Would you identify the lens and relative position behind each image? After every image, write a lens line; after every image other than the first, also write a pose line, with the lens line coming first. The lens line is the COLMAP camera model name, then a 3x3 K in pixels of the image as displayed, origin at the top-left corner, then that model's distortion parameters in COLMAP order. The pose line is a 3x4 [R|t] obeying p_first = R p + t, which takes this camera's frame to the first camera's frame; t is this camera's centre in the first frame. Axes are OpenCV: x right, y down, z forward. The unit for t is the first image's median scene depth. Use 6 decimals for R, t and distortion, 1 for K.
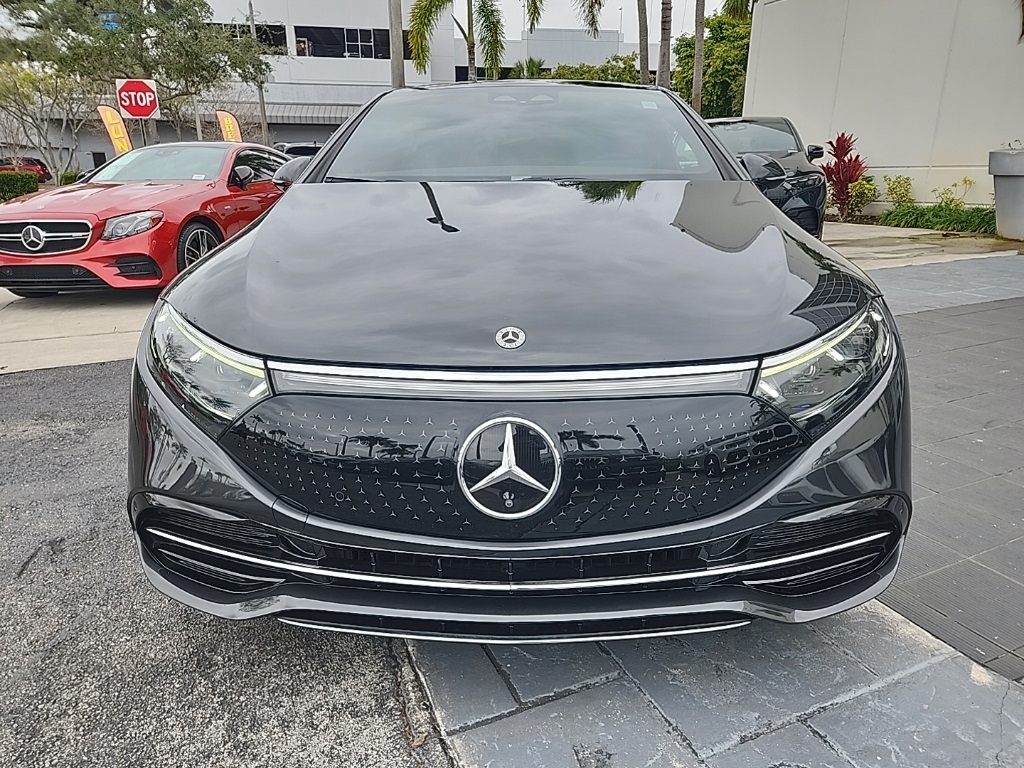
lens RADIAL K [[682.7, 0, 511.2], [0, 682.7, 389.3], [0, 0, 1]] dist [0.056586, -0.047135]
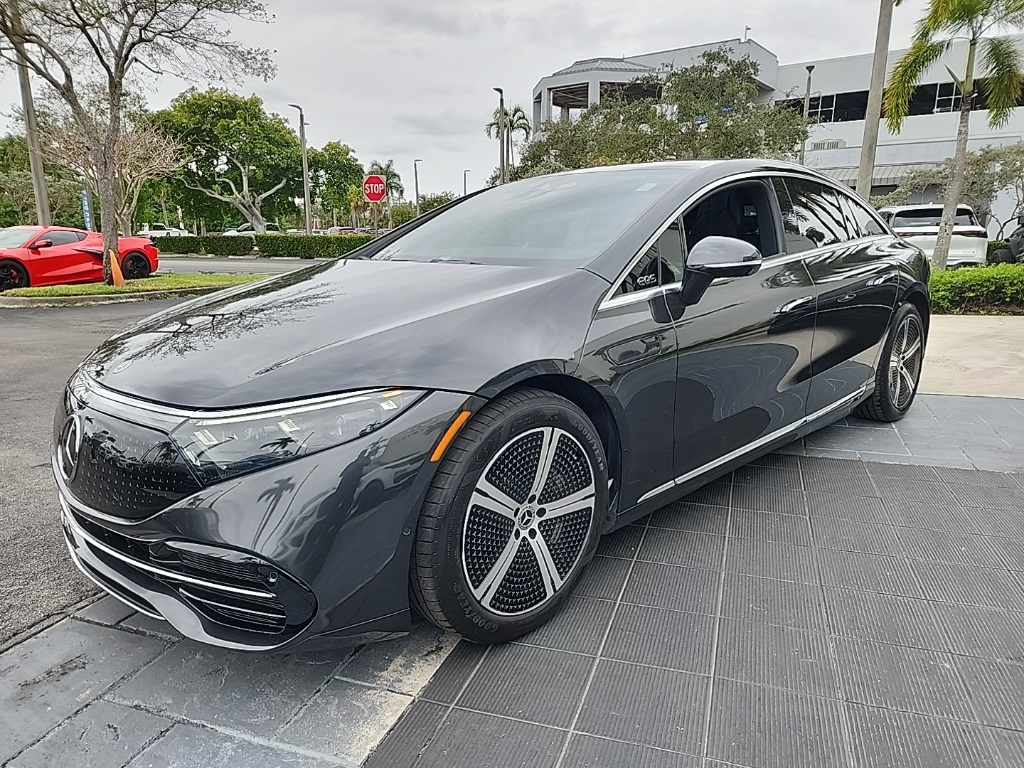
lens RADIAL K [[682.7, 0, 519.2], [0, 682.7, 390.8], [0, 0, 1]] dist [0.056586, -0.047135]
pose [[0.723590, 0.143081, -0.675237, 0.142064], [-0.200526, 0.979661, -0.007297, -0.014958], [0.660460, 0.140683, 0.737565, 0.042502]]
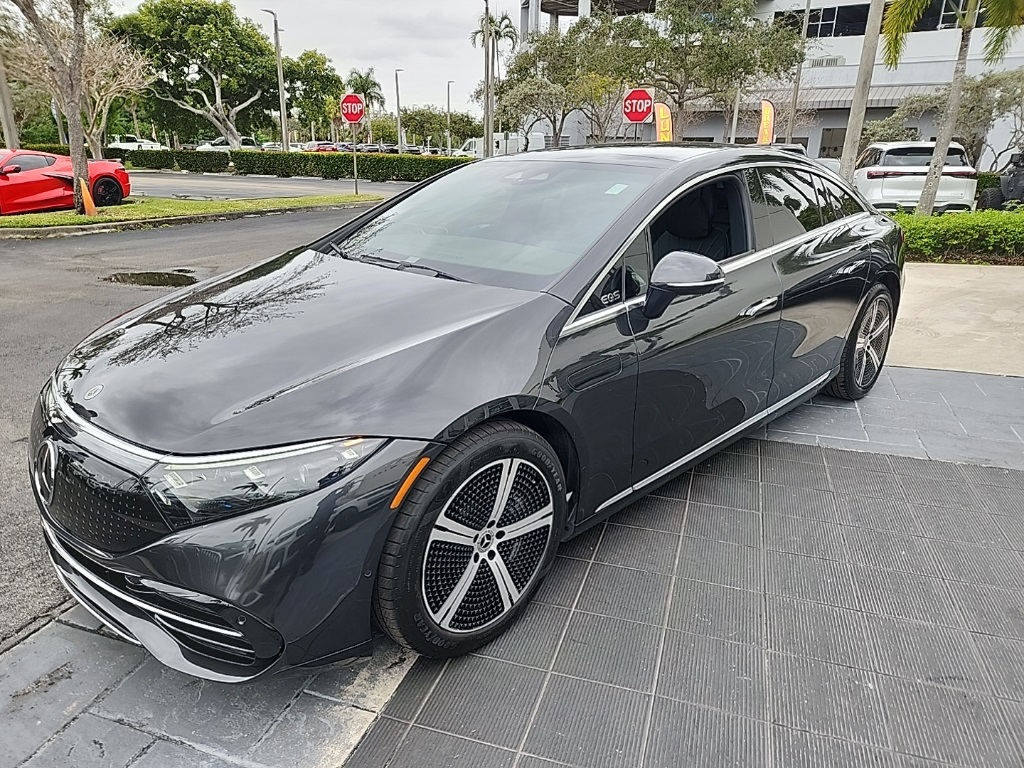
lens RADIAL K [[682.7, 0, 506.2], [0, 682.7, 382.7], [0, 0, 1]] dist [0.056586, -0.047135]
pose [[0.725397, 0.223238, -0.651125, 0.143778], [-0.215184, 0.972082, 0.093549, -0.036449], [0.653831, 0.072251, 0.753183, 0.040040]]
